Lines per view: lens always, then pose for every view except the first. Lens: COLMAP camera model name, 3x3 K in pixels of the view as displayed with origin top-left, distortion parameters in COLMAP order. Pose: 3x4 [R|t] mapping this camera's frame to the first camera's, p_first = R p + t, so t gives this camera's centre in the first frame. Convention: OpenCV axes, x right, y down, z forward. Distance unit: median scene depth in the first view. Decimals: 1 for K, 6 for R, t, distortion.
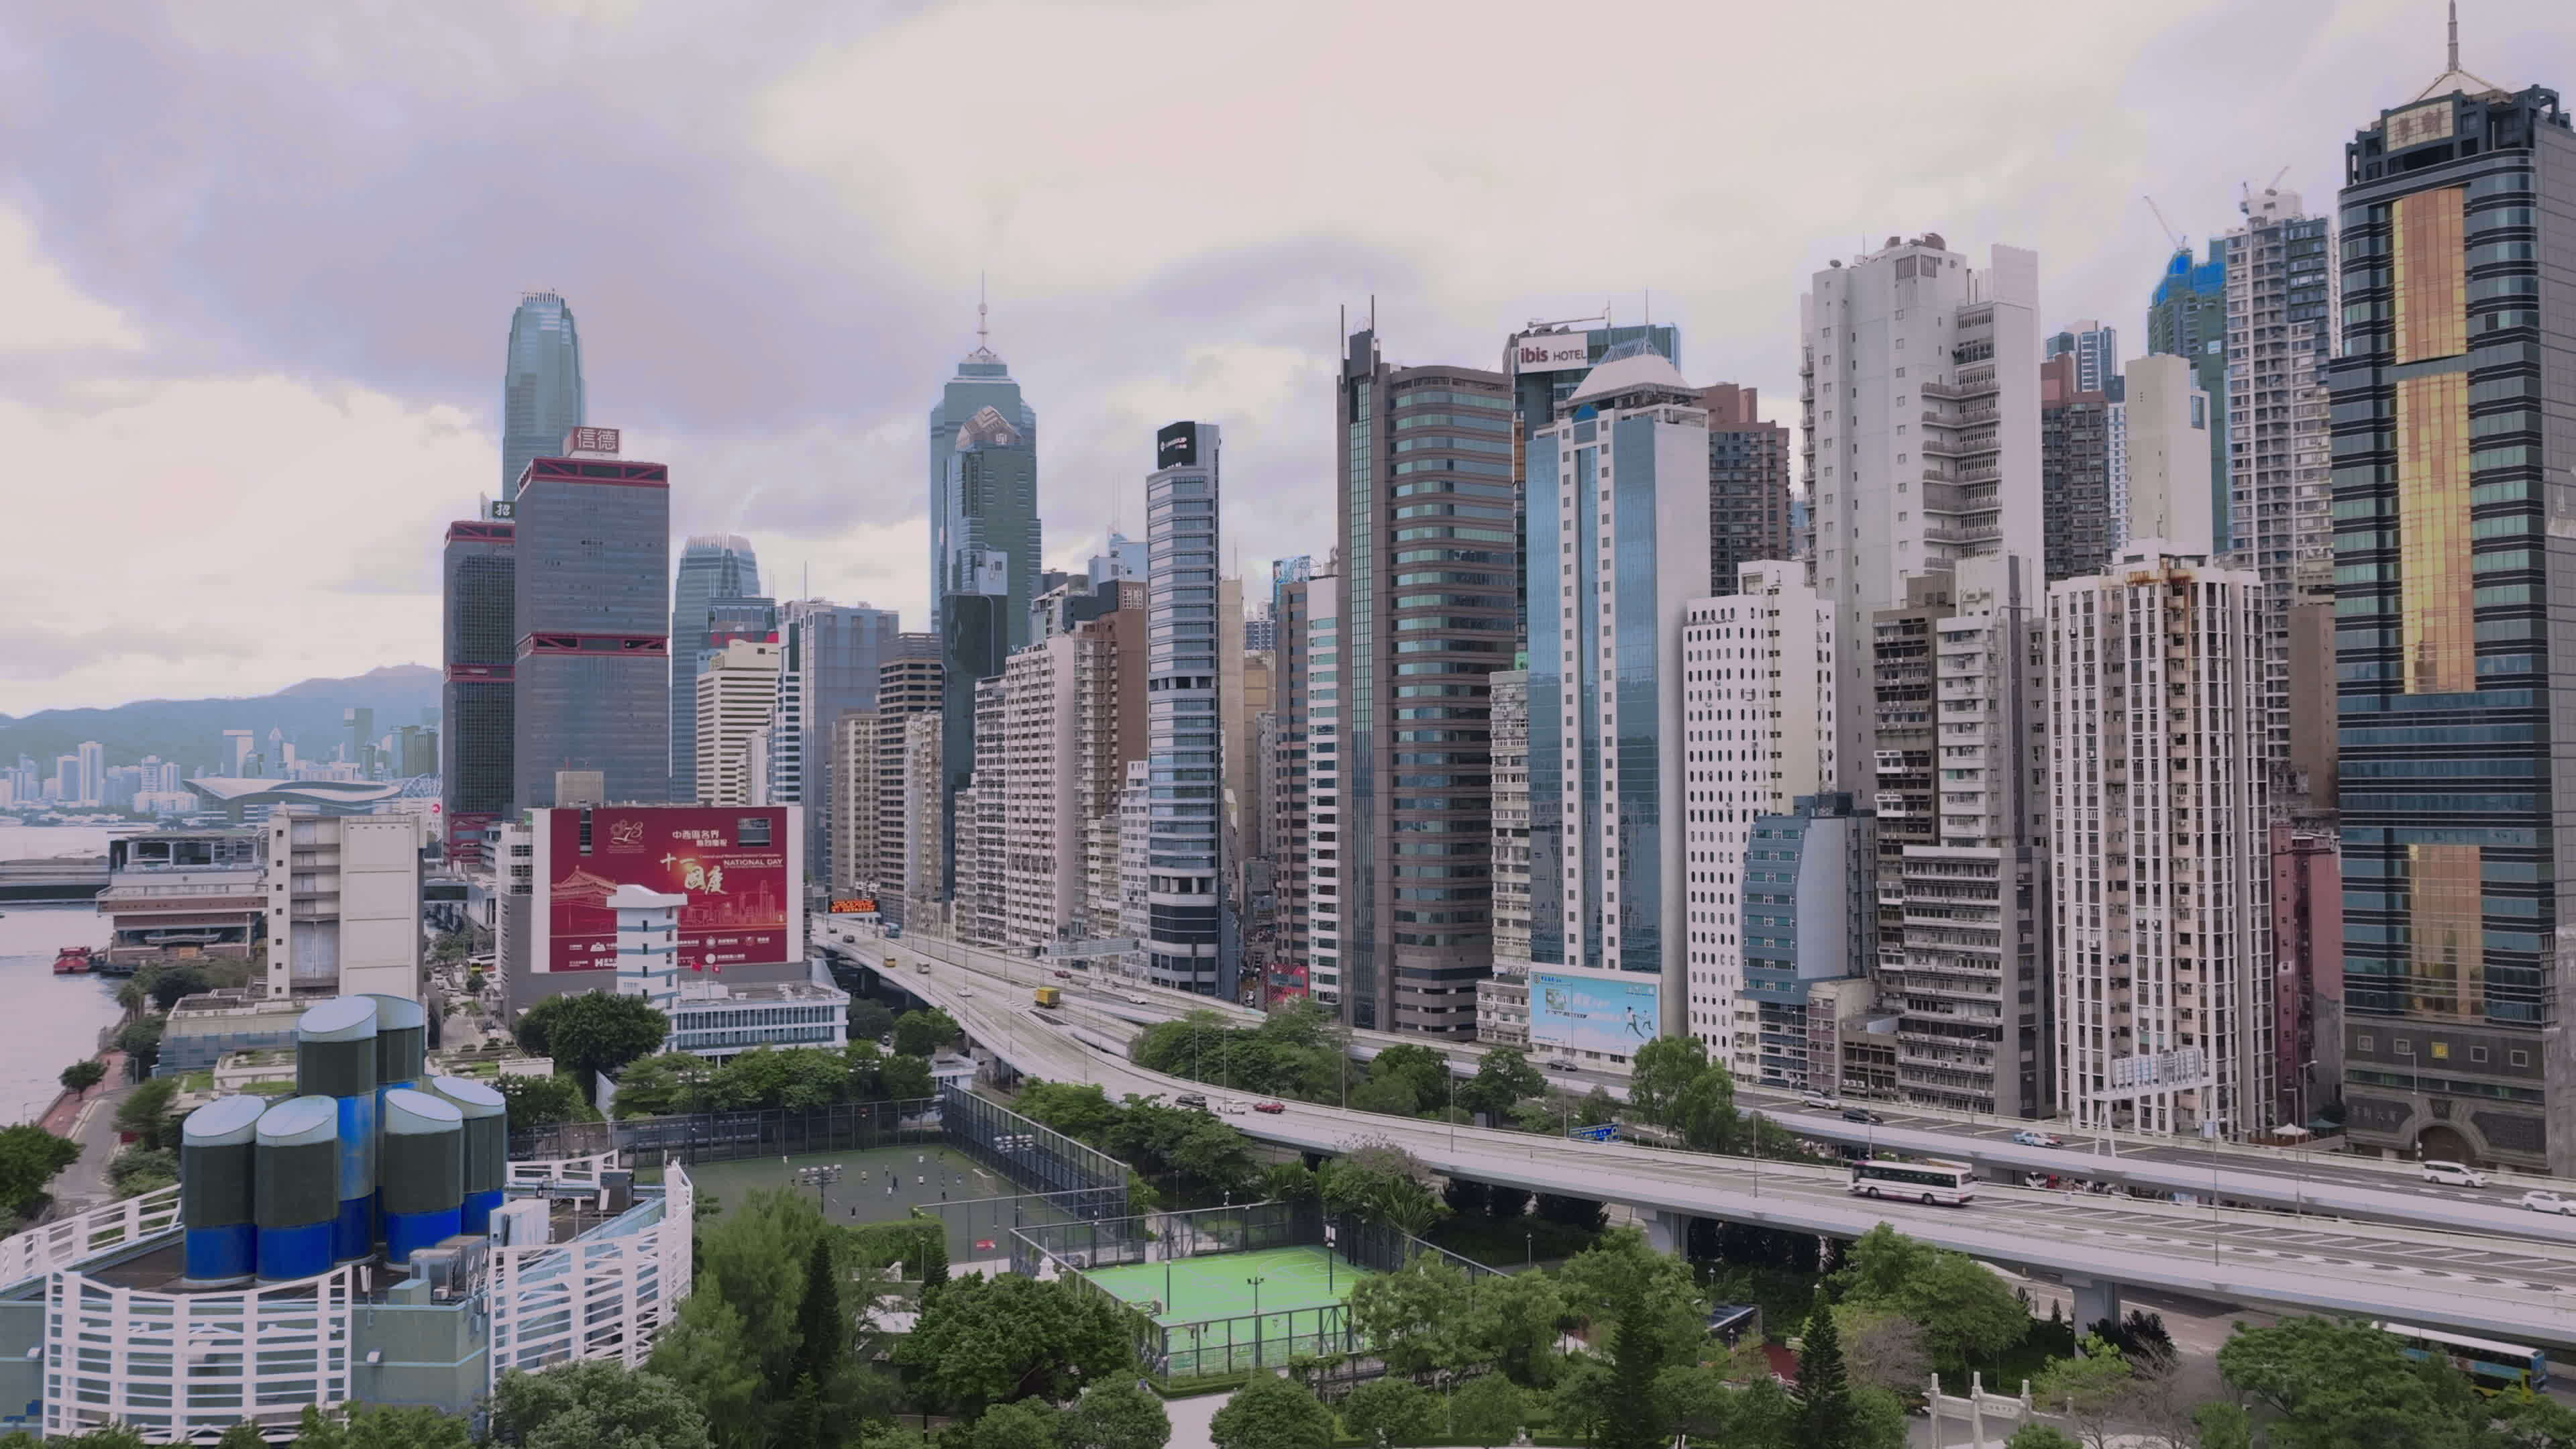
lens RADIAL K [[2052.2, 0, 1278.1], [0, 2052.2, 730.5], [0, 0, 1]] dist [0.001944, -0.002153]
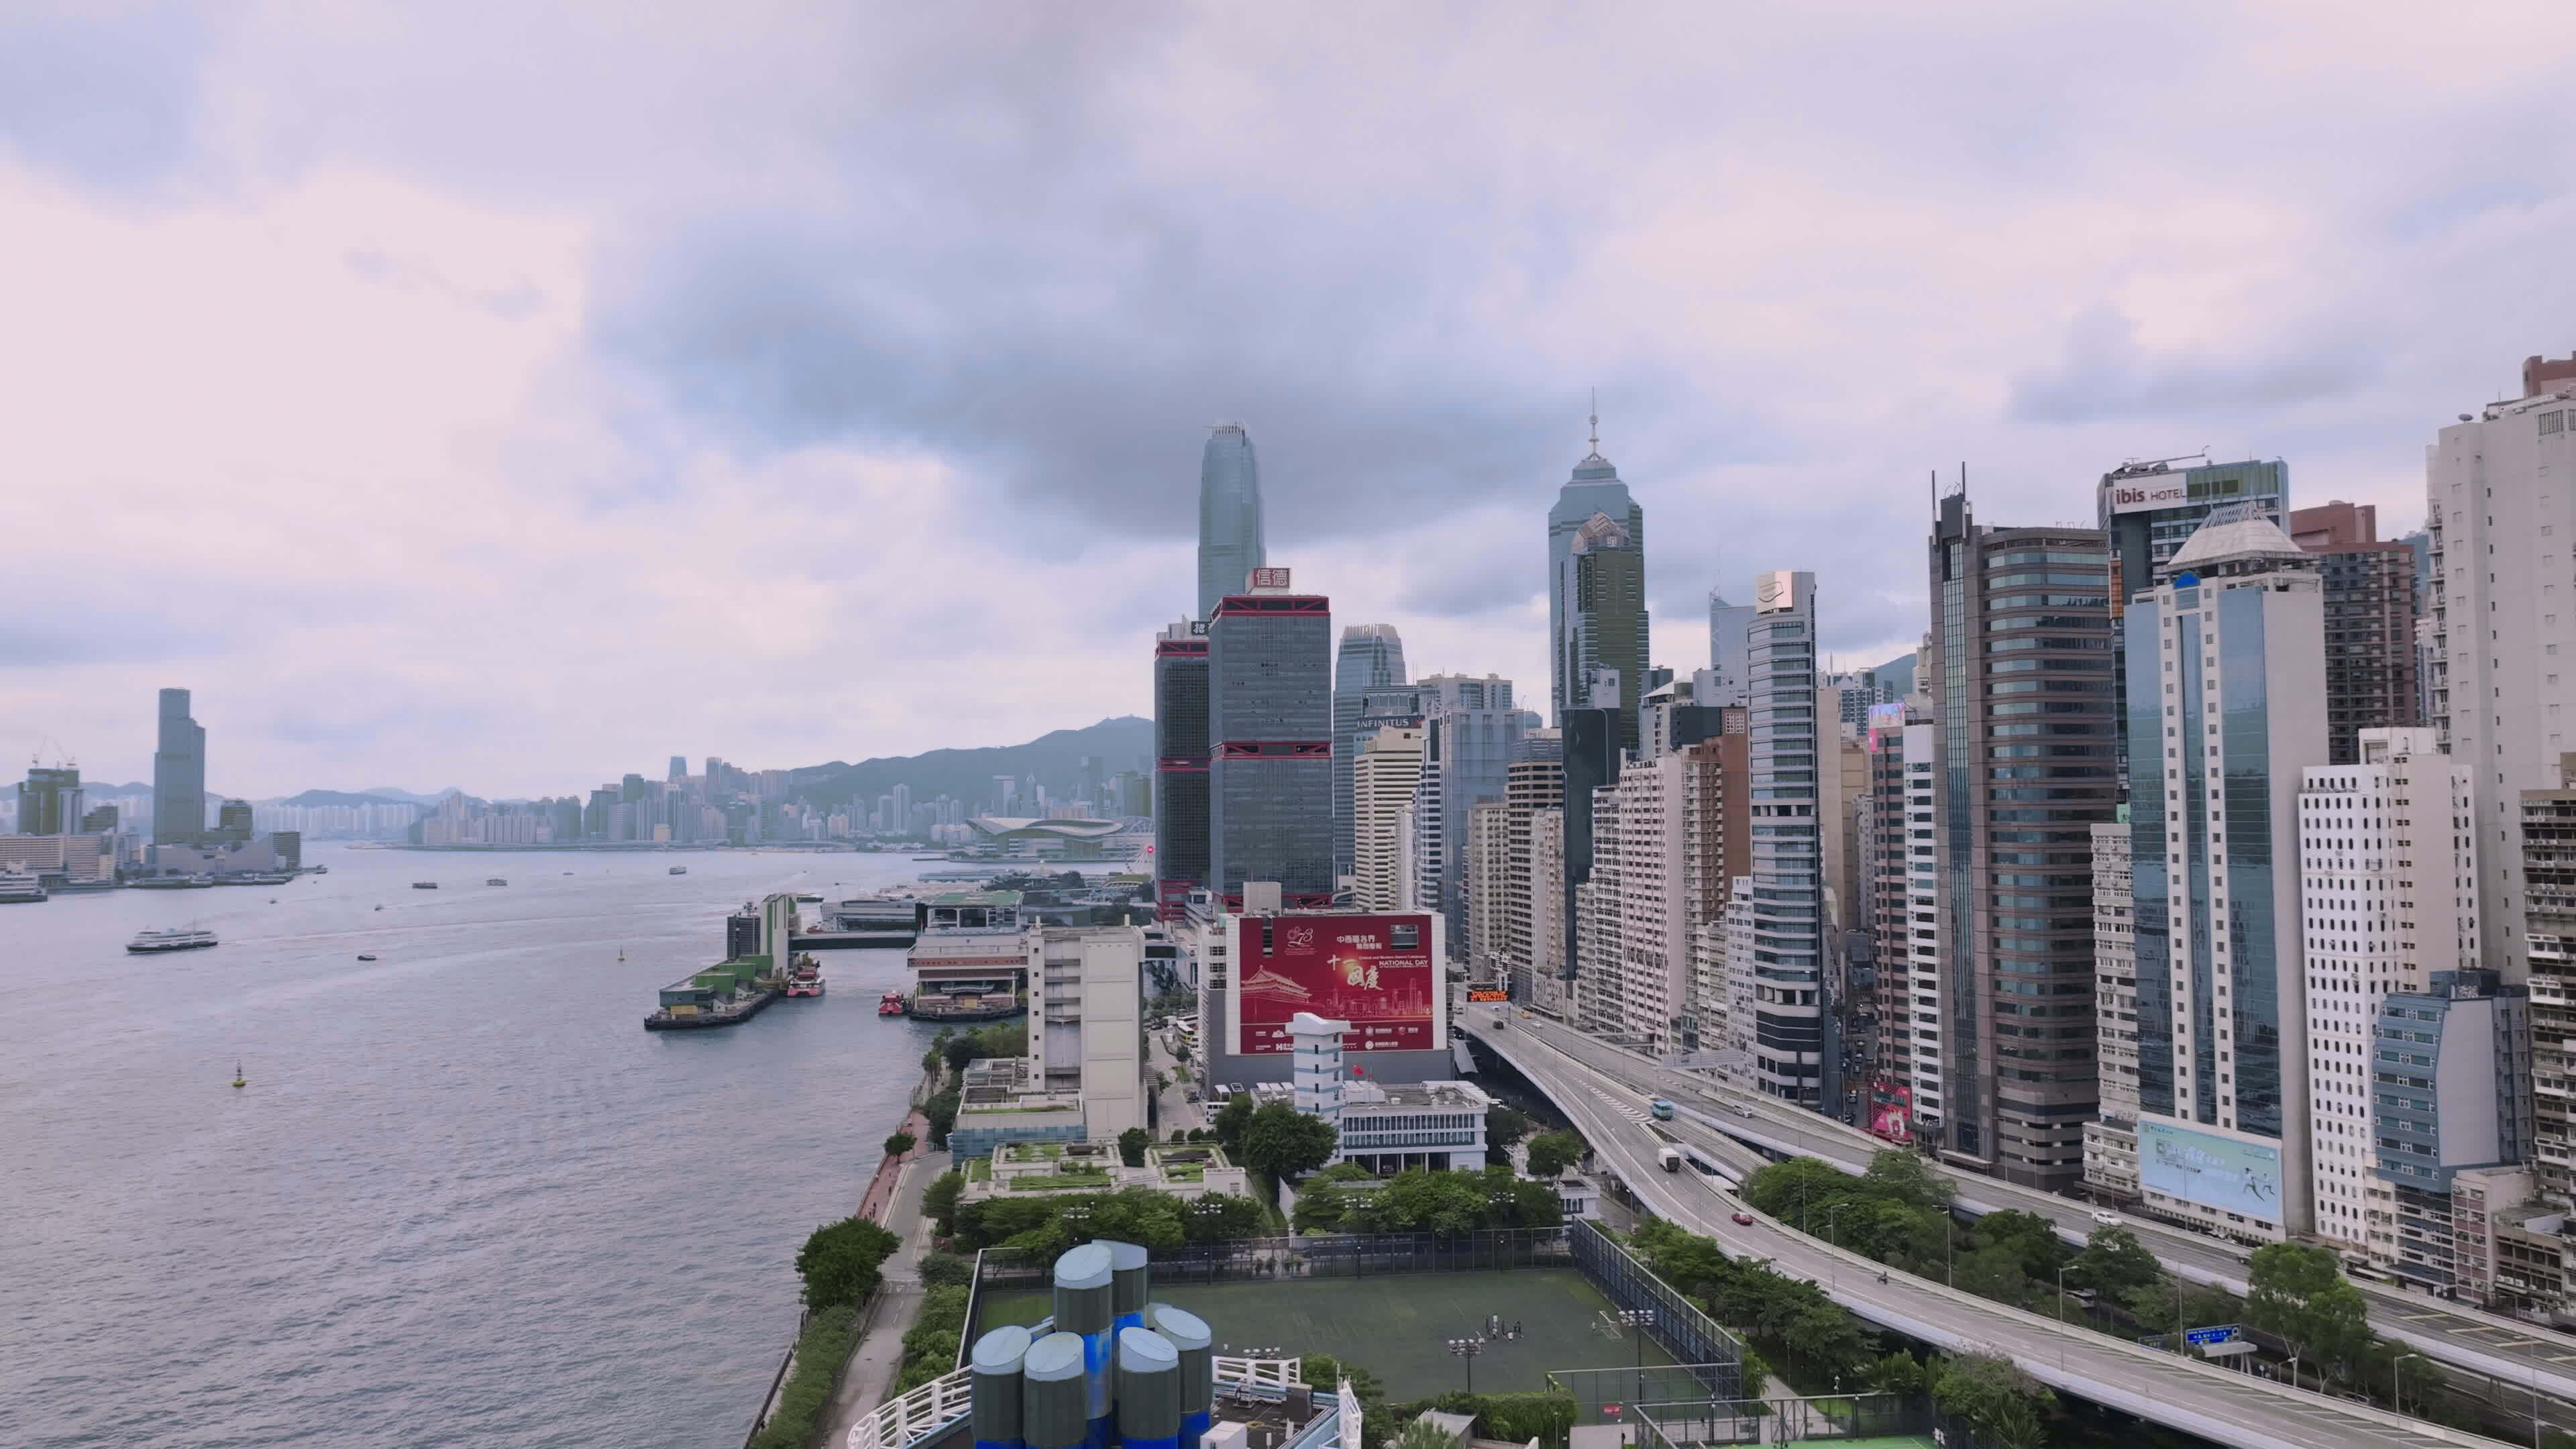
lens RADIAL K [[1808.2, 0, 1283.0], [0, 1808.2, 727.1], [0, 0, 1]] dist [0.000982, 0.012439]
pose [[0.950579, -0.017094, -0.310011, -0.000629], [0.011882, 0.999755, -0.018692, -0.076076], [0.310254, 0.014084, 0.950549, -0.000406]]
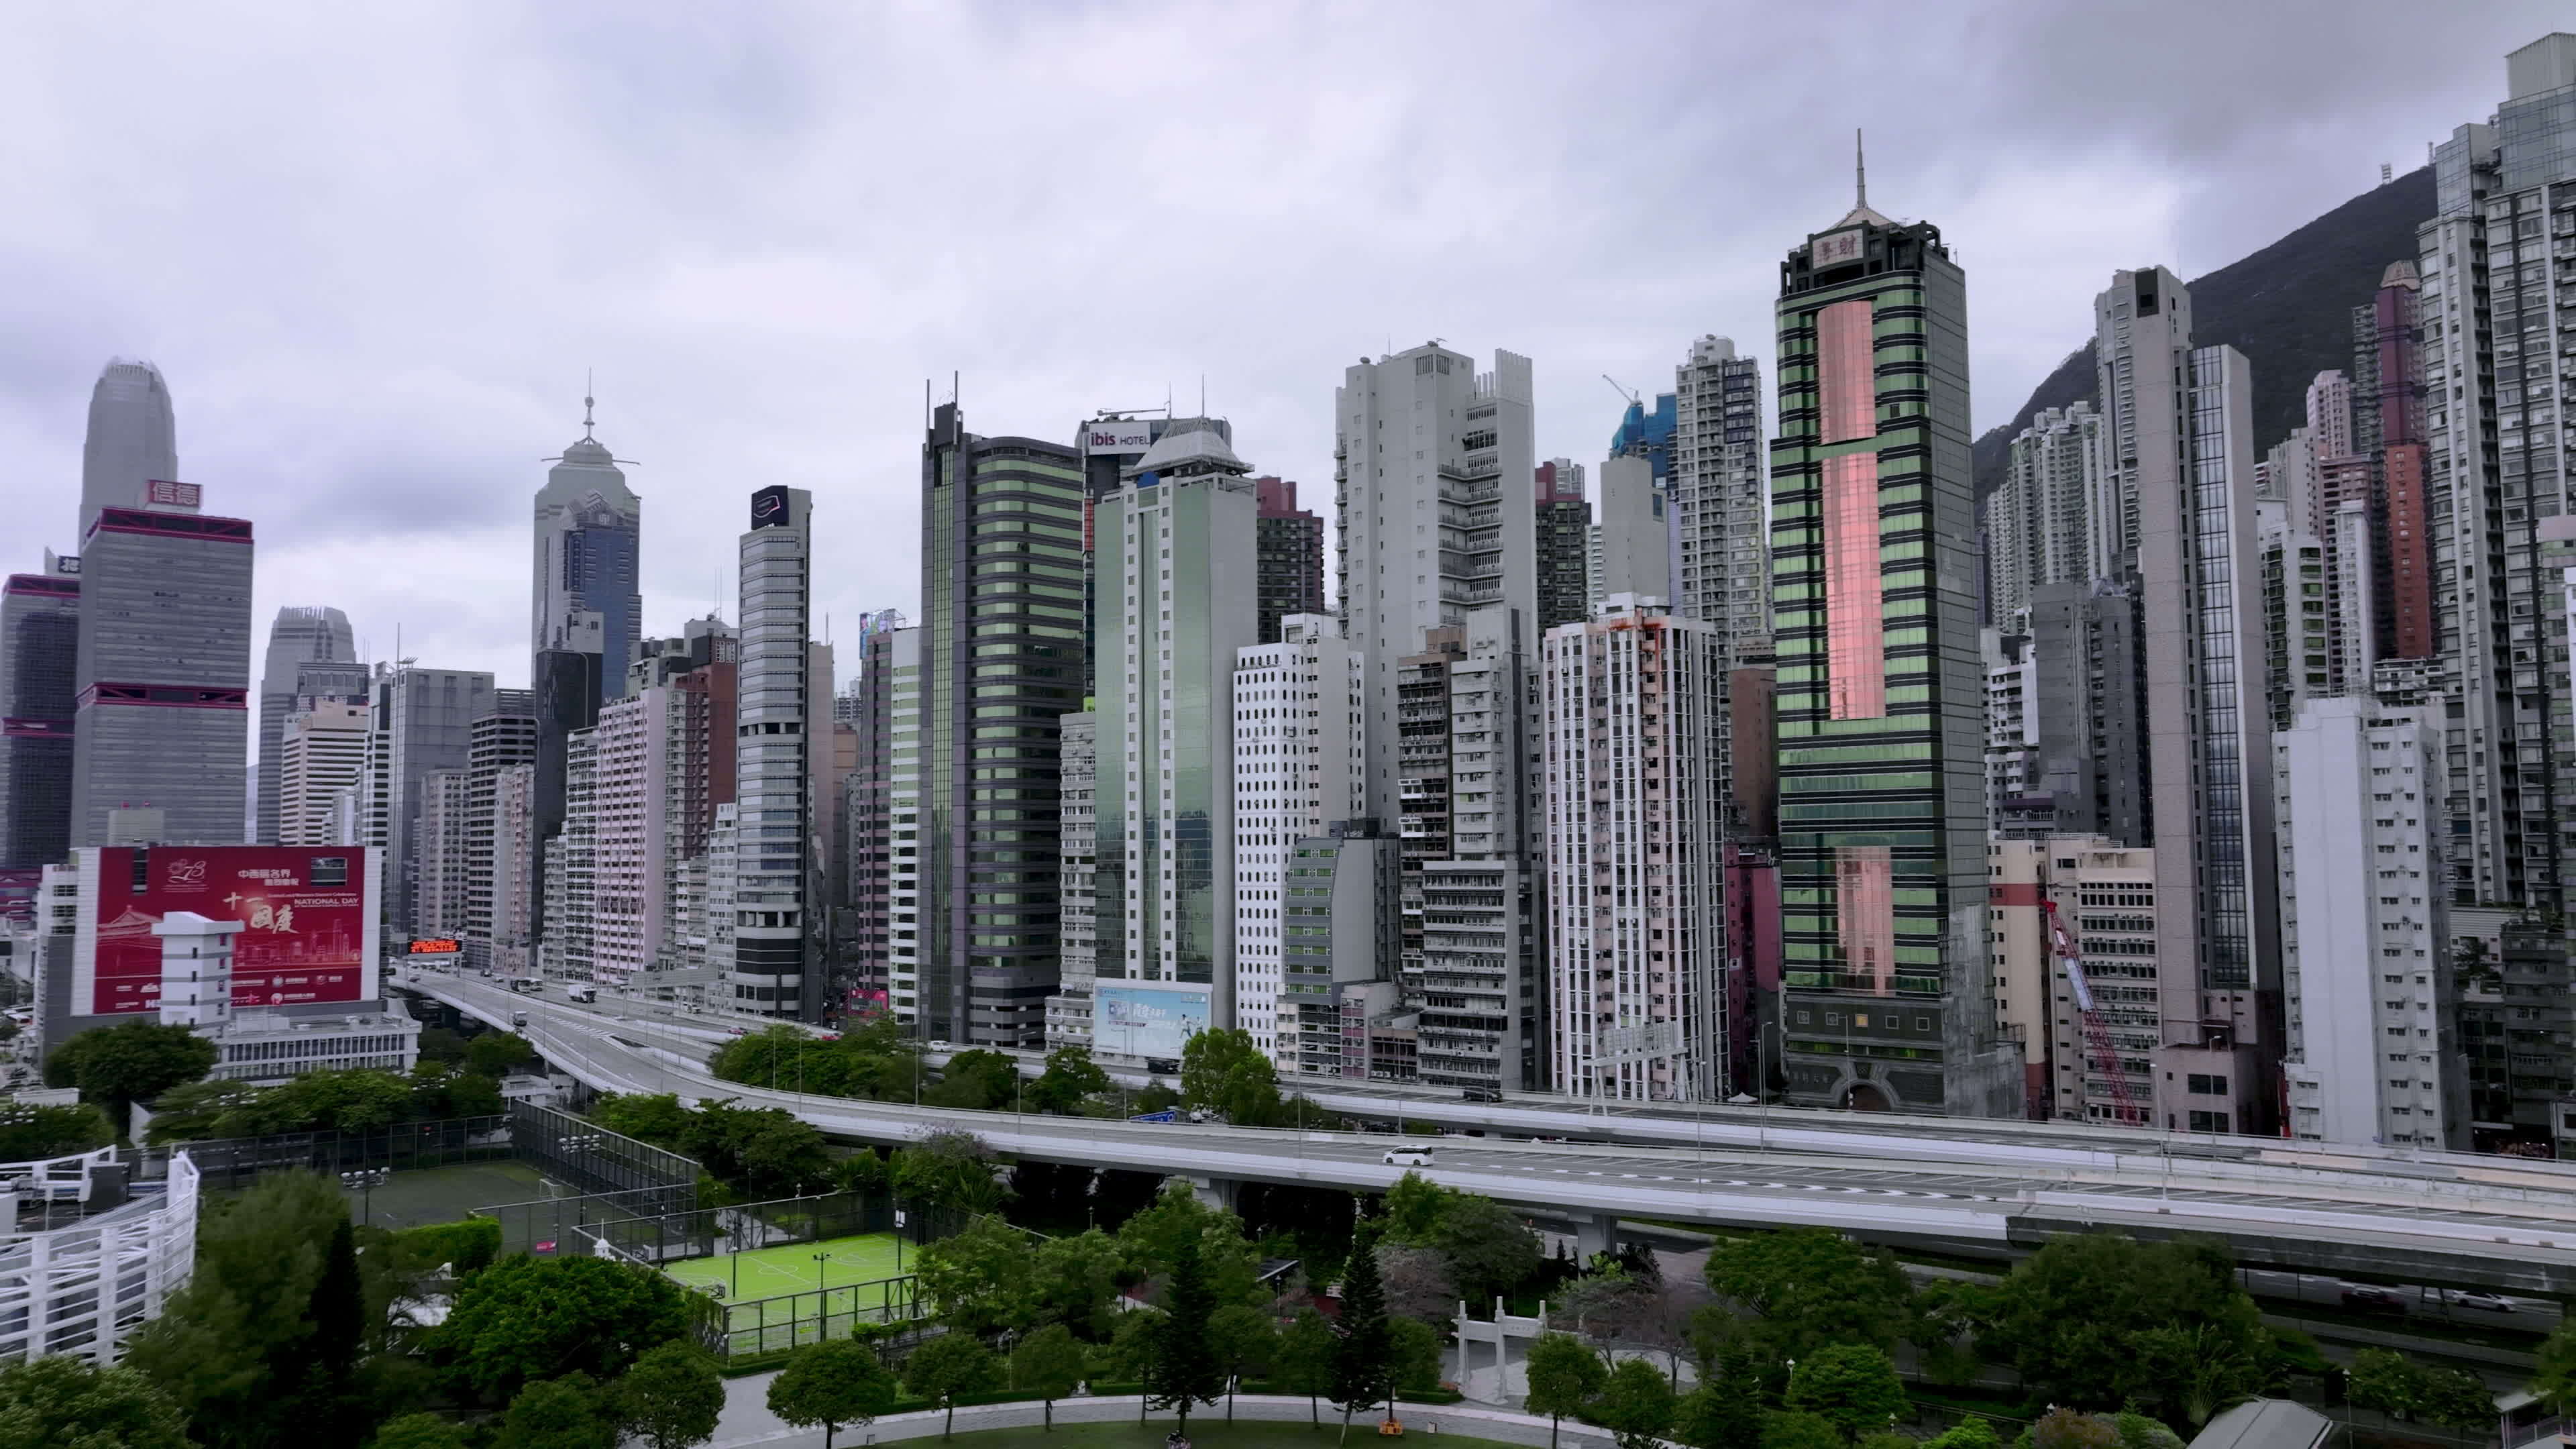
lens RADIAL K [[1808.2, 0, 1280.7], [0, 1808.2, 731.0], [0, 0, 1]] dist [0.000982, 0.012439]
pose [[0.975152, 0.014024, 0.221091, 0.005317], [-0.004185, 0.998982, -0.044910, 0.027382], [-0.221496, 0.042869, 0.974219, 0.037963]]
